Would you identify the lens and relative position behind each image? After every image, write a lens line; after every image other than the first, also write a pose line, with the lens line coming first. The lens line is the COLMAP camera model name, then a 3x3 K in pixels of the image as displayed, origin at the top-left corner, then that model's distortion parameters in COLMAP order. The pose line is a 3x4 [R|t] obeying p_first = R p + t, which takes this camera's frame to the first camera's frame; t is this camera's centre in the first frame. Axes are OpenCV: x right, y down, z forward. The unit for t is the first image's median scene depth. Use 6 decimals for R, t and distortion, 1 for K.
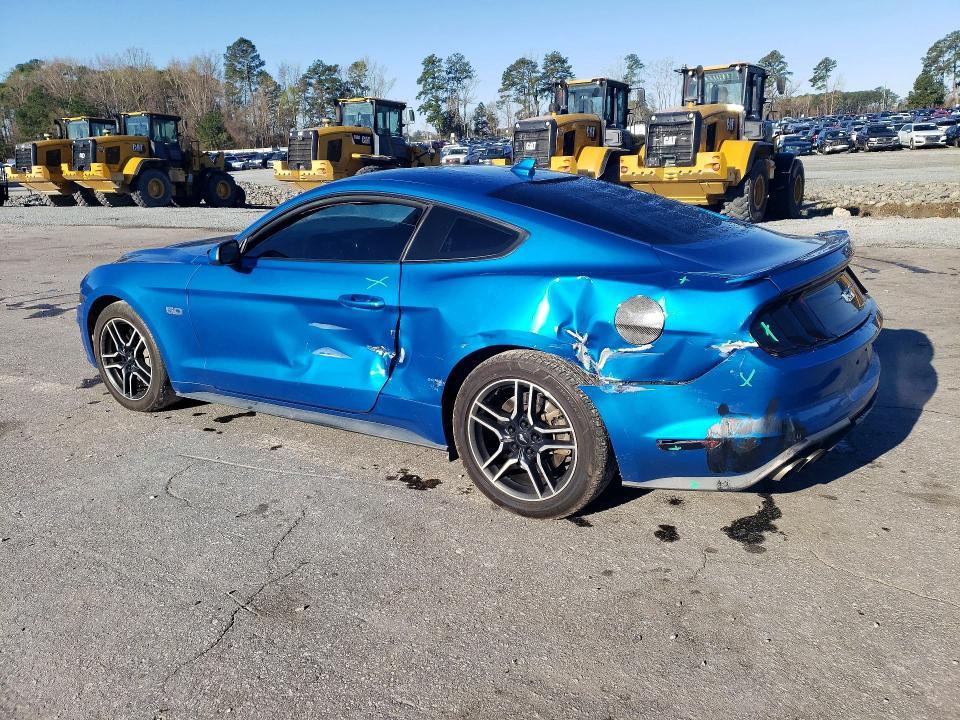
lens RADIAL K [[707.7, 0, 480.0], [0, 707.7, 360.0], [0, 0, 1]] dist [0.004365, 0.004383]
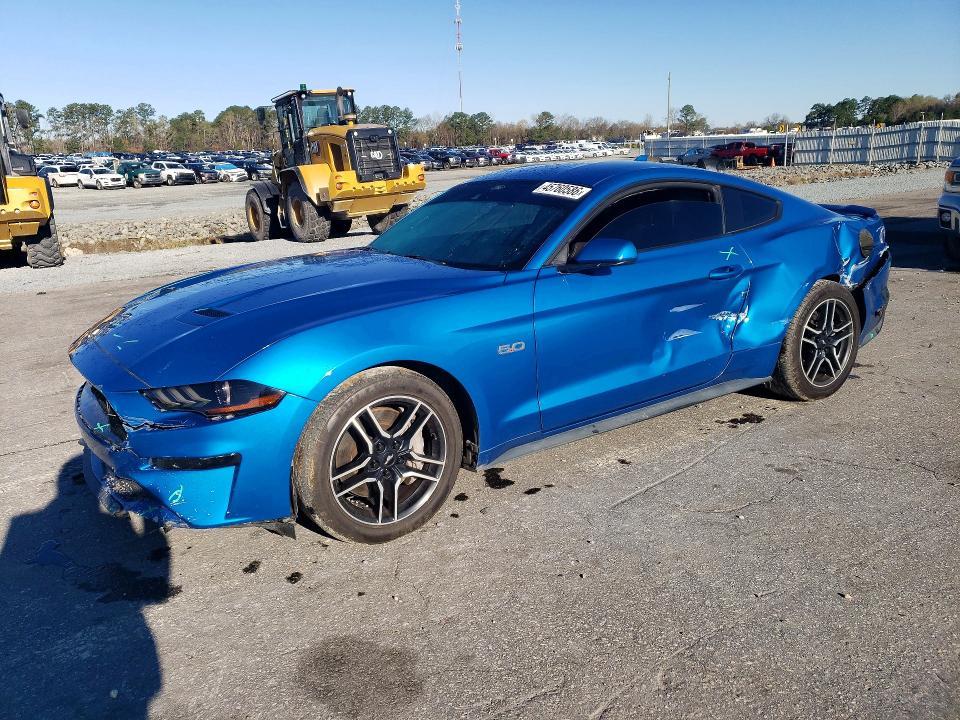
lens RADIAL K [[690.2, 0, 483.7], [0, 690.2, 360.3], [0, 0, 1]] dist [-0.000160, 0.010206]
pose [[0.447900, -0.231321, 0.863642, -1.000100], [0.275121, 0.954741, 0.113038, -0.136614], [-0.850702, 0.186976, 0.491269, 0.625737]]
